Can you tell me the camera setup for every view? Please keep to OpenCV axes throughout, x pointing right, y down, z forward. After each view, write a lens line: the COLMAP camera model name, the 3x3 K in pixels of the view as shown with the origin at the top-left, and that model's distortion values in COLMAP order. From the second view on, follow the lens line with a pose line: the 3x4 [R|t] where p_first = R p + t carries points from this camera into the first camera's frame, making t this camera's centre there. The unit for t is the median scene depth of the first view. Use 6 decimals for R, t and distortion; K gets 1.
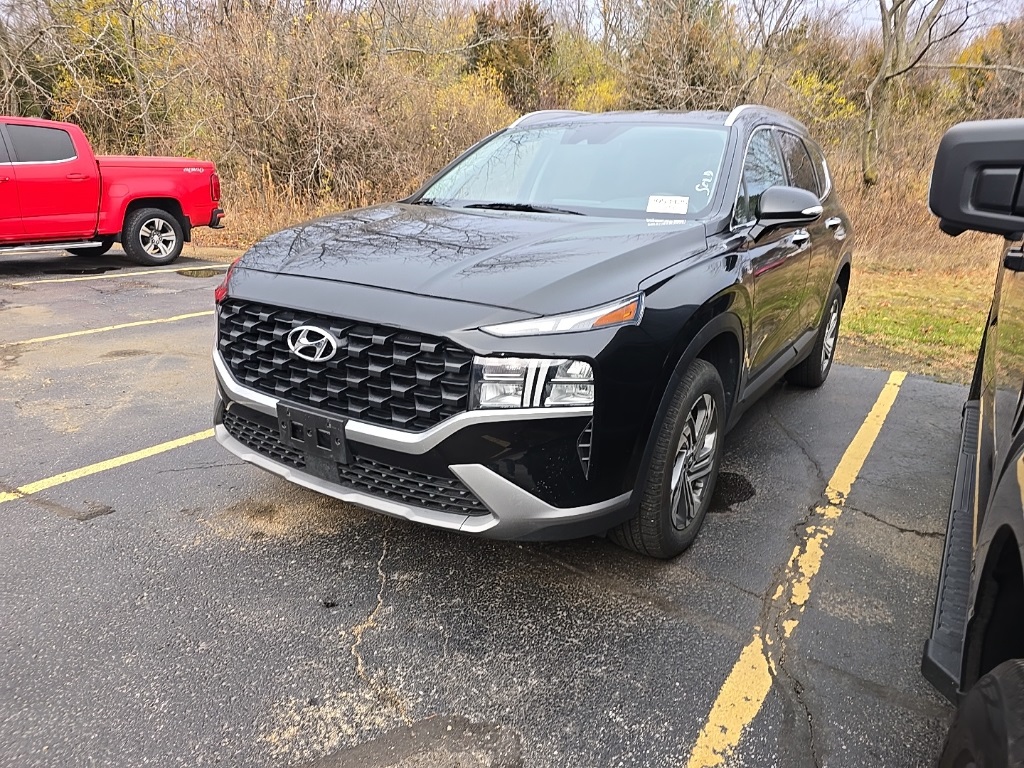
lens RADIAL K [[692.5, 0, 512.0], [0, 692.5, 384.0], [0, 0, 1]] dist [0.046626, -0.028847]
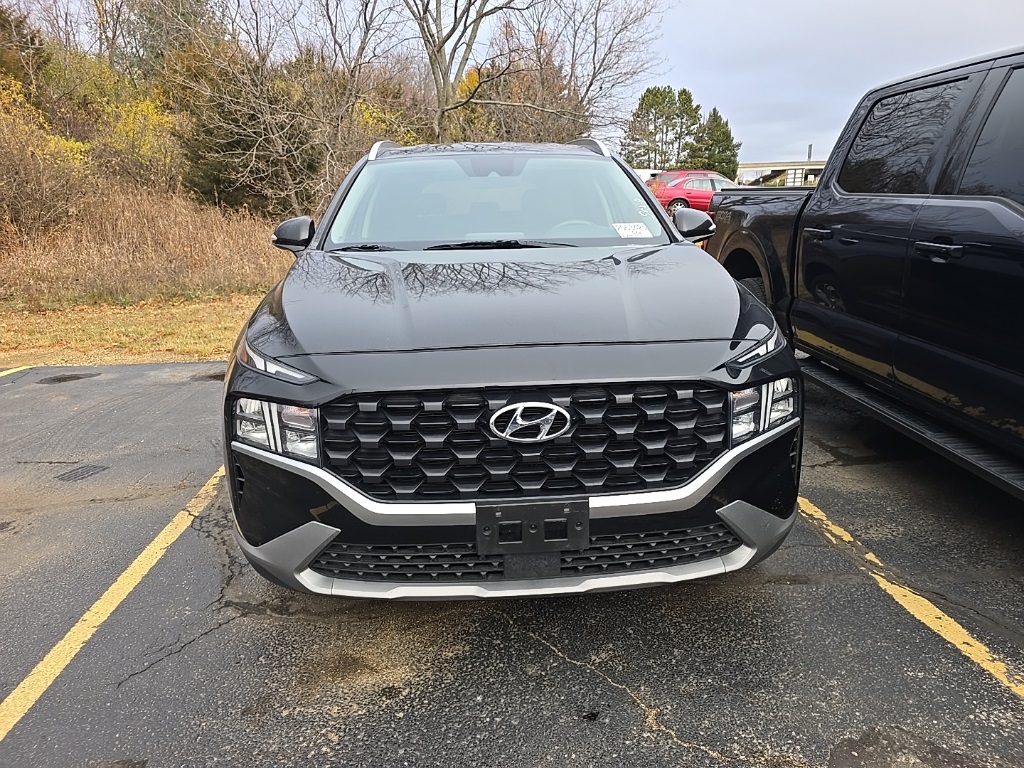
lens RADIAL K [[692.5, 0, 512.0], [0, 692.5, 384.0], [0, 0, 1]] dist [0.046626, -0.028847]
pose [[0.797099, -0.196390, 0.571020, -0.771311], [0.214874, 0.975988, 0.035723, -0.137137], [-0.564325, 0.094223, 0.820158, 0.322396]]
